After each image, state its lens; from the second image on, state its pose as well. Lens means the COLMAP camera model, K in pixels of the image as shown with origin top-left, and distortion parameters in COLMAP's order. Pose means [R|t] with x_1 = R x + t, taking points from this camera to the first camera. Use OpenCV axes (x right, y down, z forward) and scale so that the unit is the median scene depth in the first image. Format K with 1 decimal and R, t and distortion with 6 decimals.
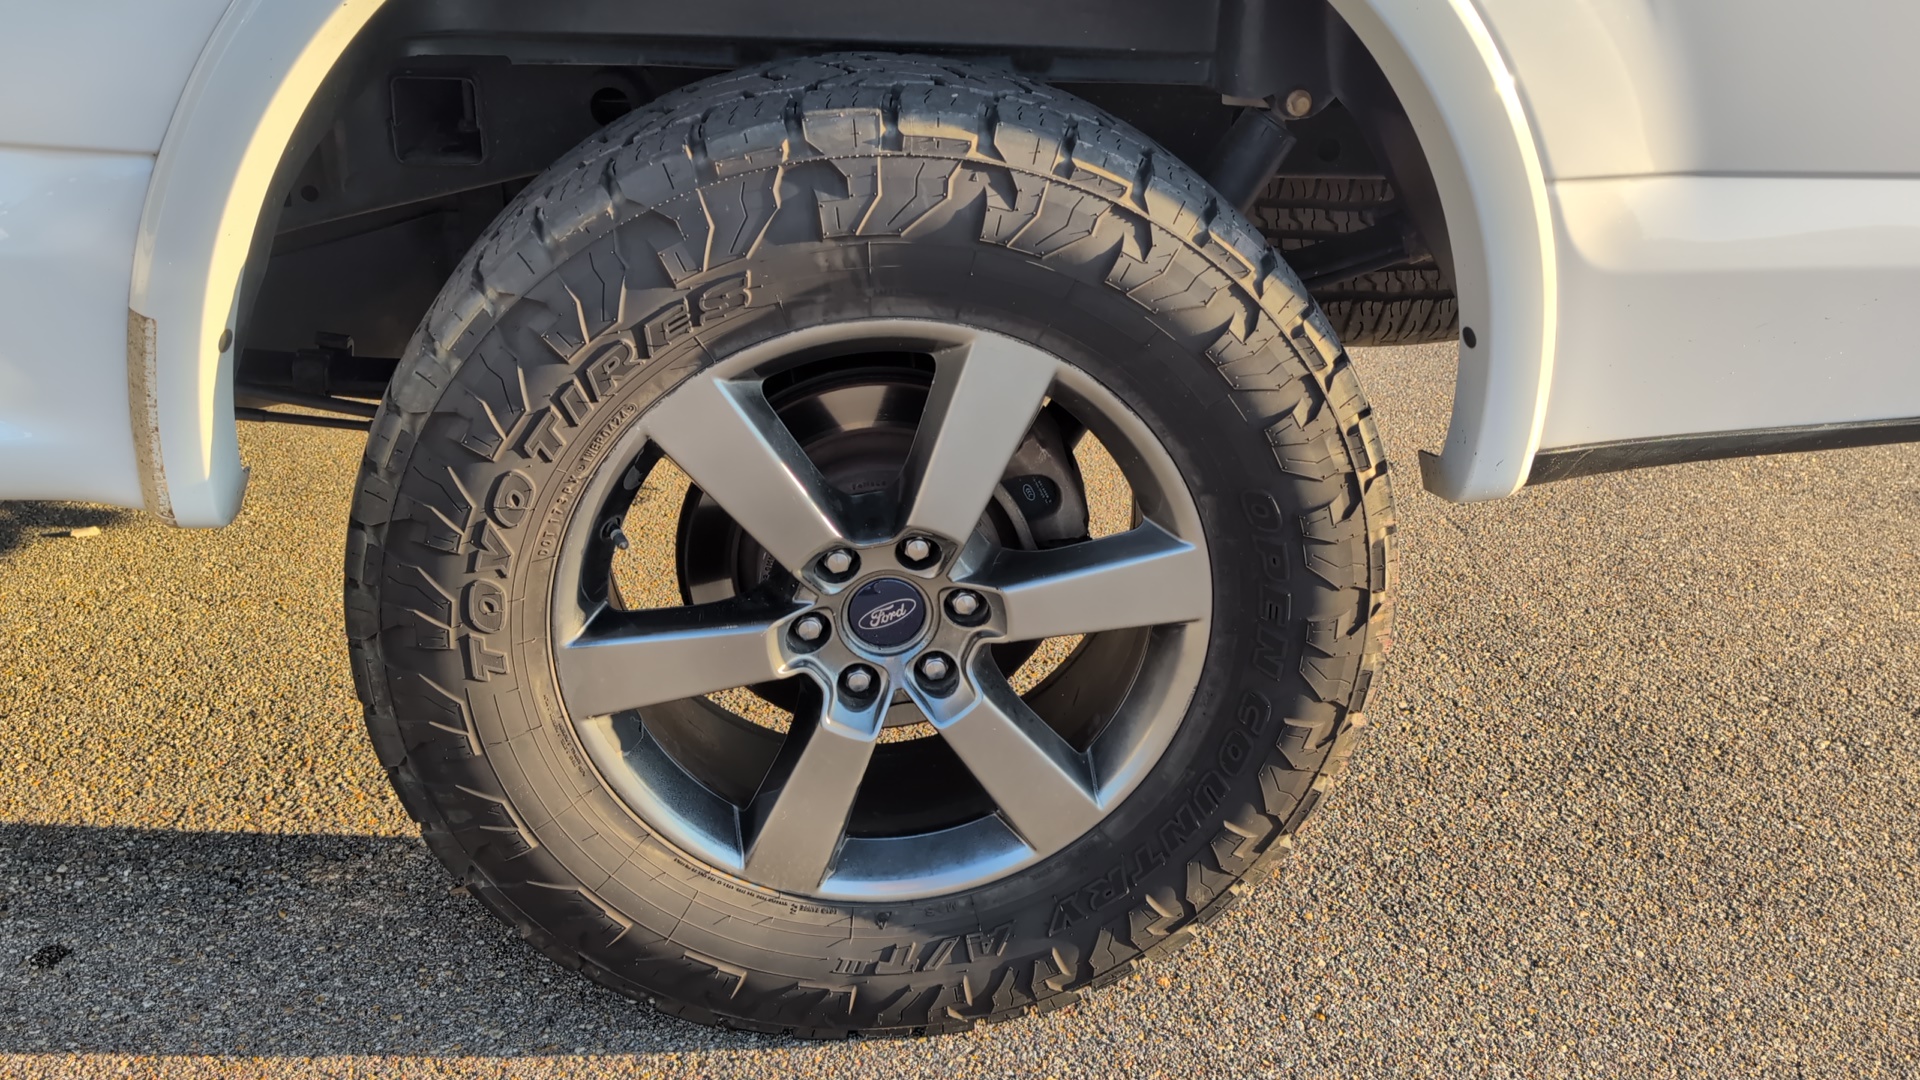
lens RADIAL K [[1624.2, 0, 961.9], [0, 1624.2, 544.0], [0, 0, 1]] dist [0.030393, -0.033006]
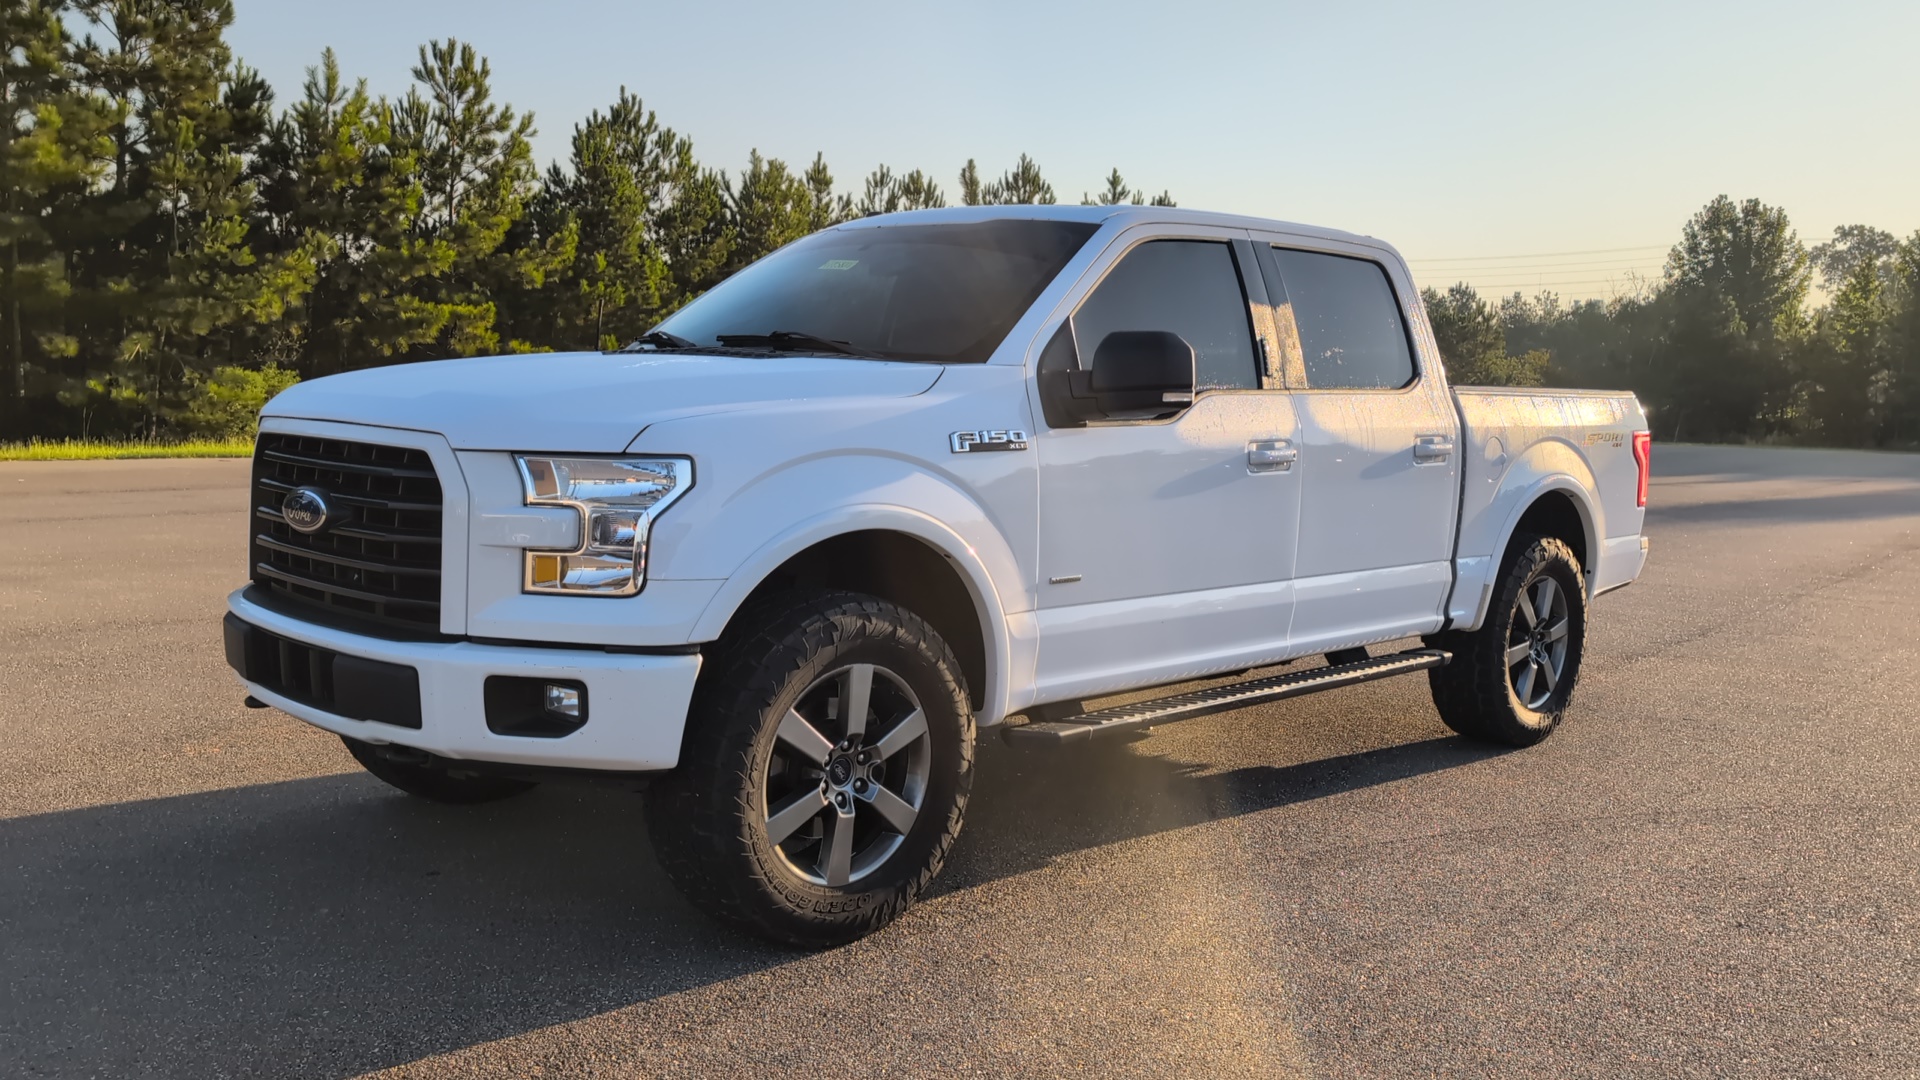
lens RADIAL K [[1624.2, 0, 975.3], [0, 1624.2, 538.9], [0, 0, 1]] dist [0.030393, -0.033006]
pose [[0.770289, -0.083447, 0.632211, -4.564527], [0.272615, 0.939333, -0.208171, 0.334759], [-0.576485, 0.332702, 0.746307, -1.847722]]
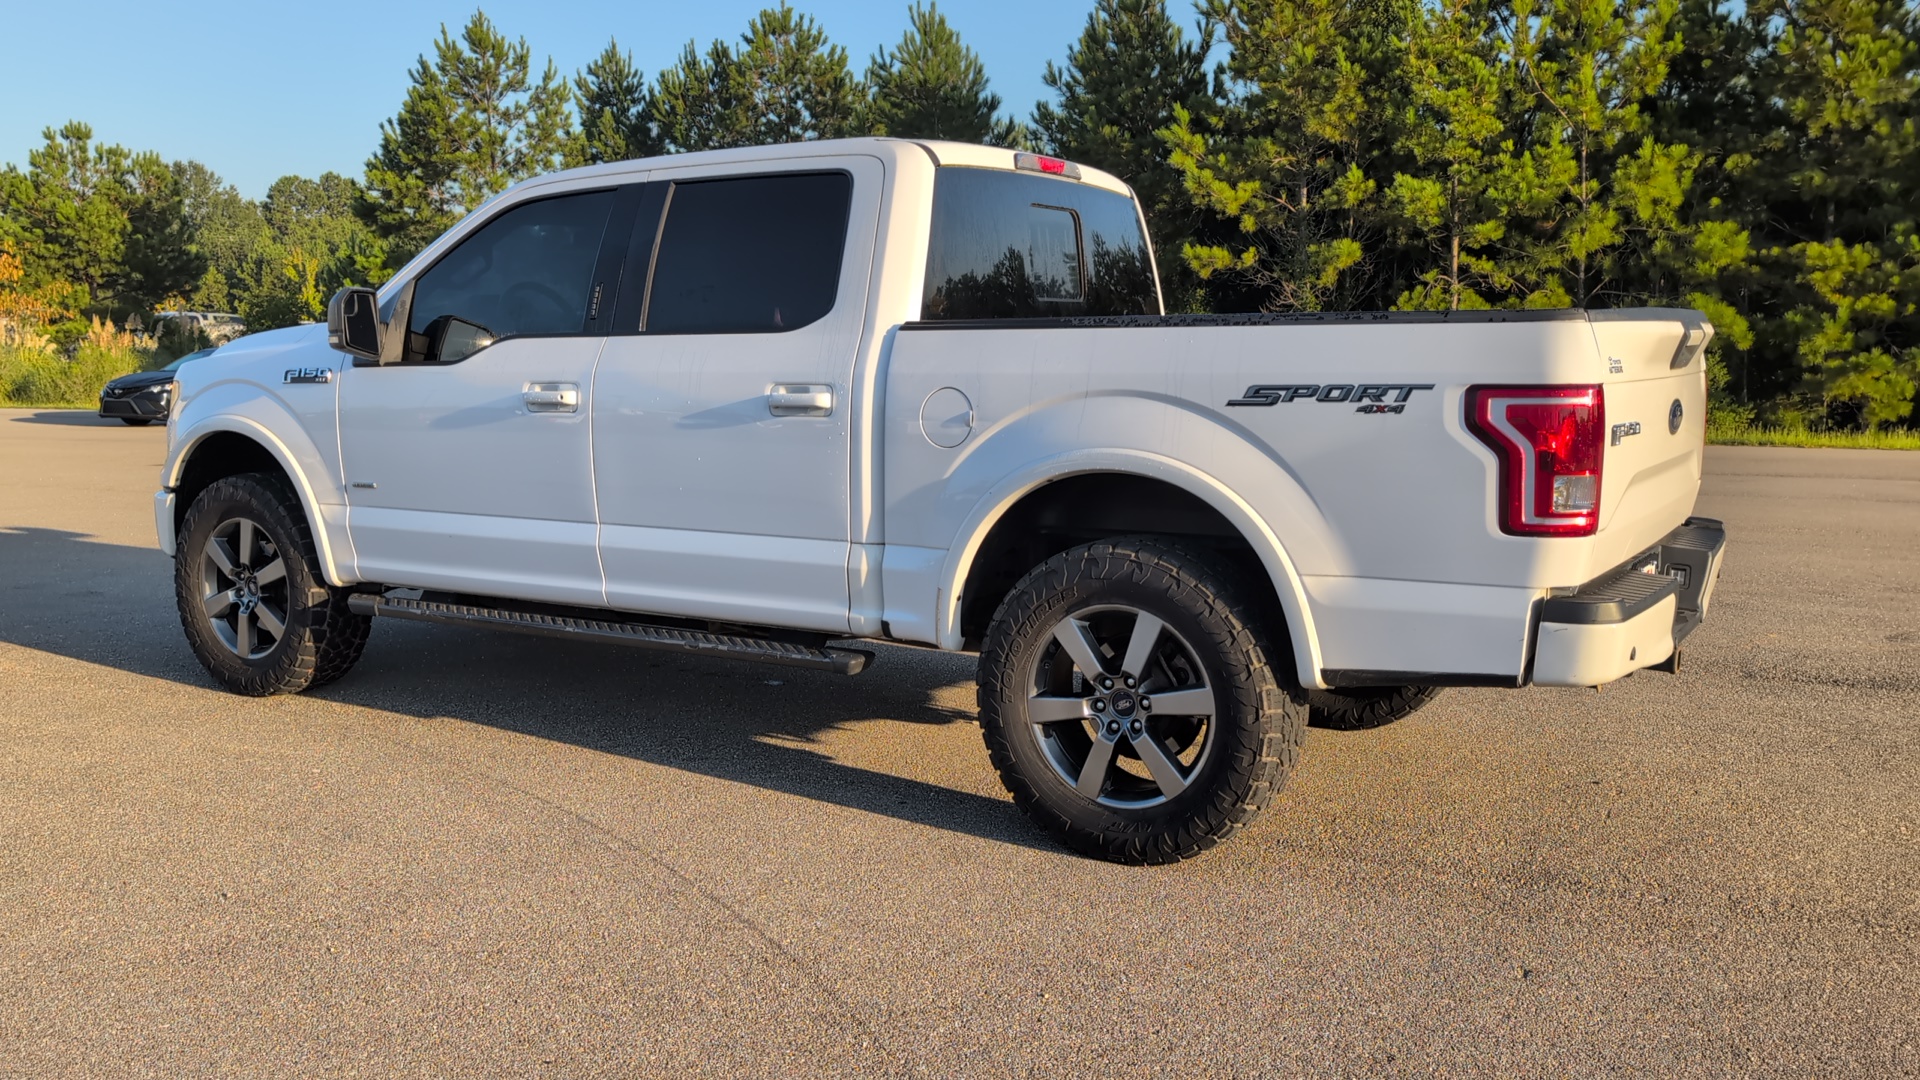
lens RADIAL K [[1624.2, 0, 950.9], [0, 1624.2, 544.8], [0, 0, 1]] dist [0.030393, -0.033006]
pose [[0.784569, 0.029684, -0.619331, 1.700748], [-0.227522, 0.942958, -0.243029, 0.618448], [0.576789, 0.331584, 0.746570, -1.707948]]
